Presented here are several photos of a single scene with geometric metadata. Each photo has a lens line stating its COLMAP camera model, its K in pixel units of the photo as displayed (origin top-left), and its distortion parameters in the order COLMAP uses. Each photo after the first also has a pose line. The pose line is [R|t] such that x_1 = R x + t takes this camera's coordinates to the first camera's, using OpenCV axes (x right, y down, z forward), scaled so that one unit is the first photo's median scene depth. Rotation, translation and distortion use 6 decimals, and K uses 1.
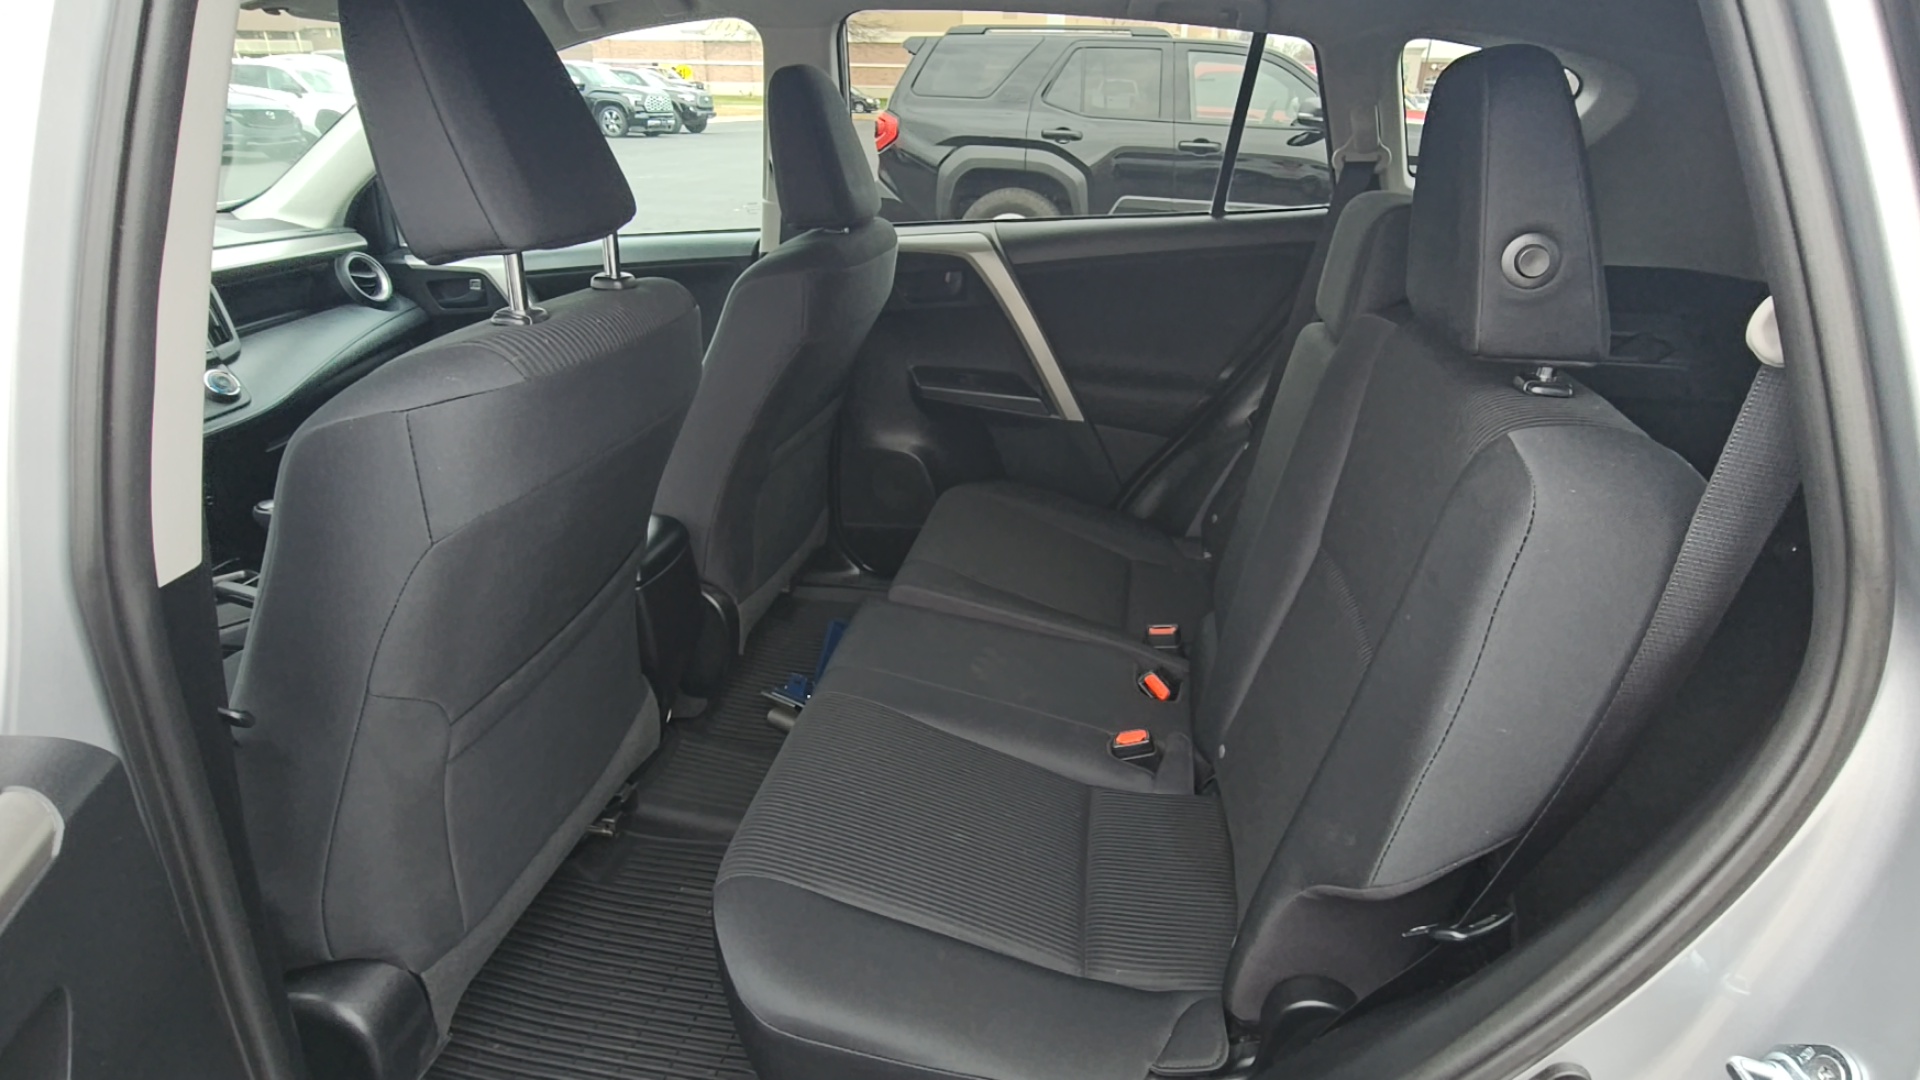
lens RADIAL K [[983.6, 0, 980.3], [0, 983.6, 535.1], [0, 0, 1]] dist [0.004323, -0.004774]
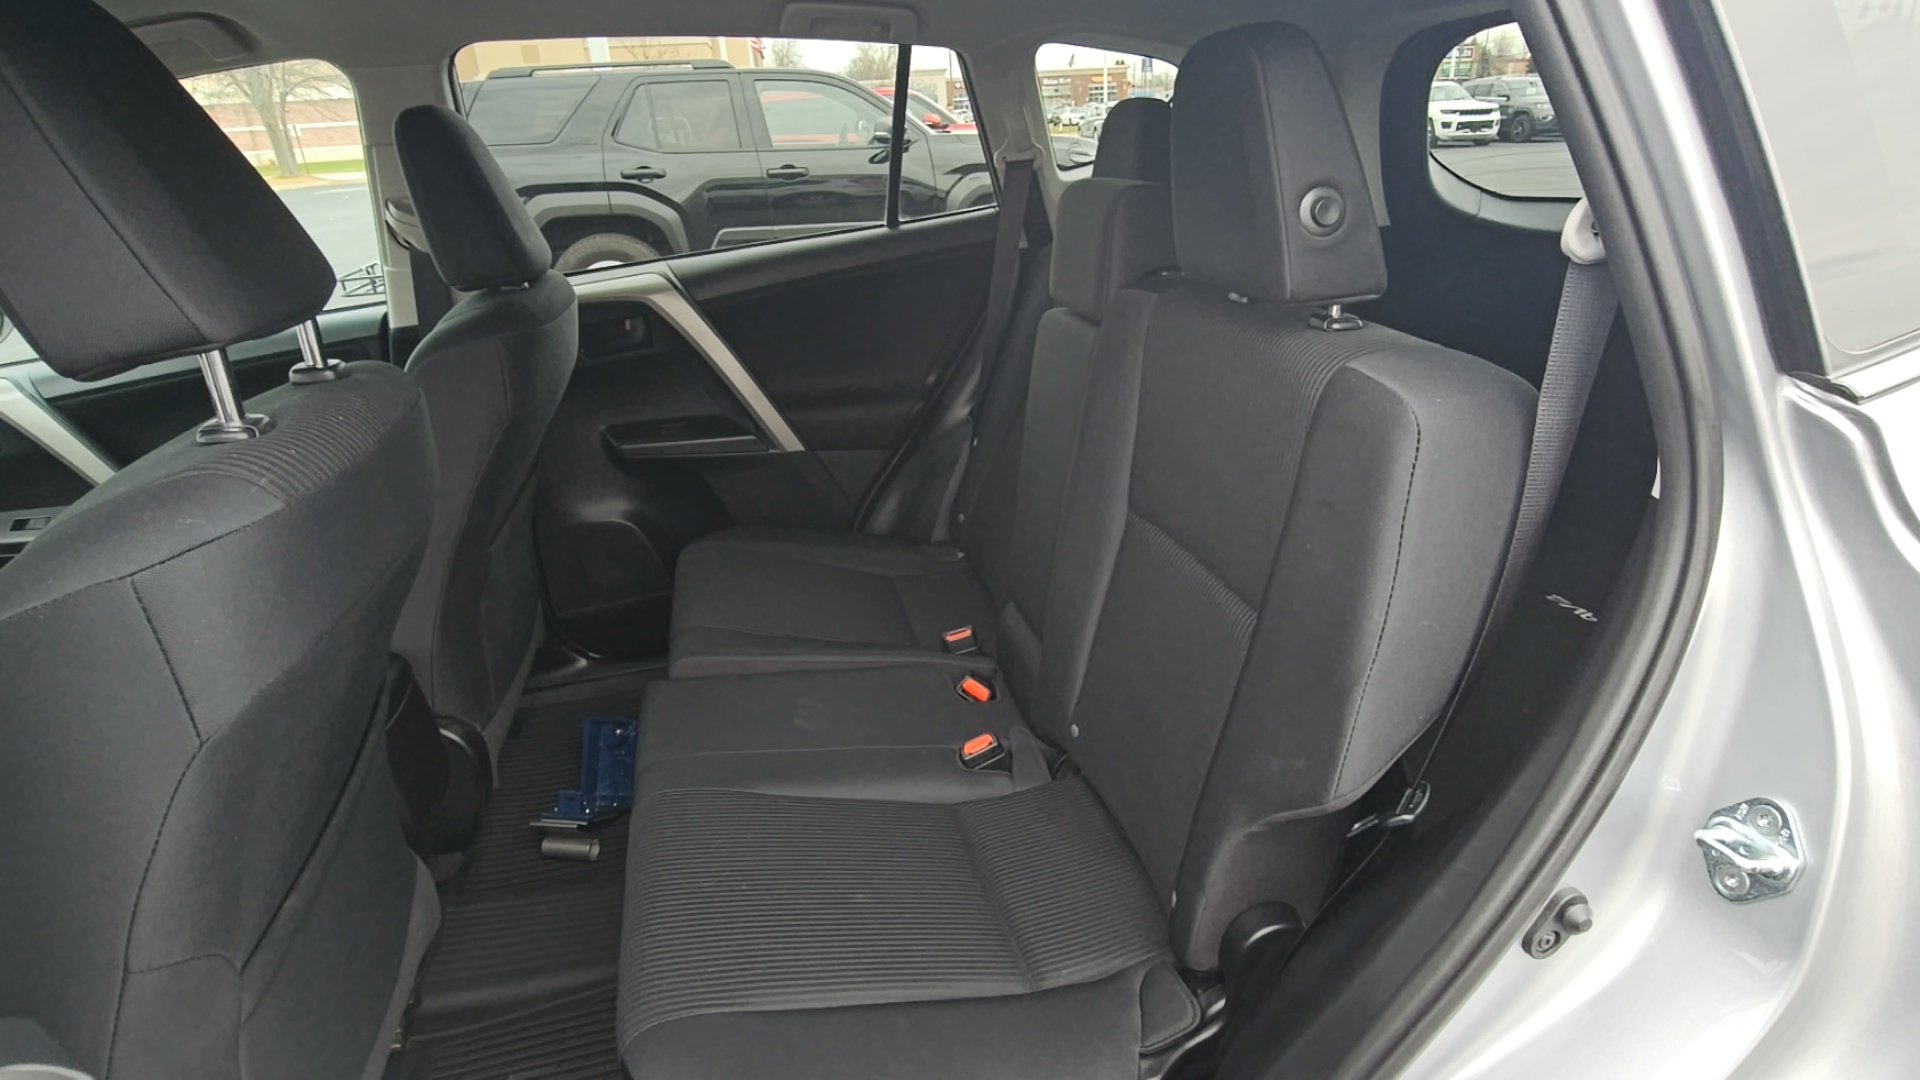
lens RADIAL K [[983.6, 0, 964.9], [0, 983.6, 540.8], [0, 0, 1]] dist [0.004323, -0.004774]
pose [[0.915092, -0.218094, 0.339177, -0.105276], [0.225957, 0.973995, 0.016659, -0.009682], [-0.333990, 0.061395, 0.940575, 0.042110]]
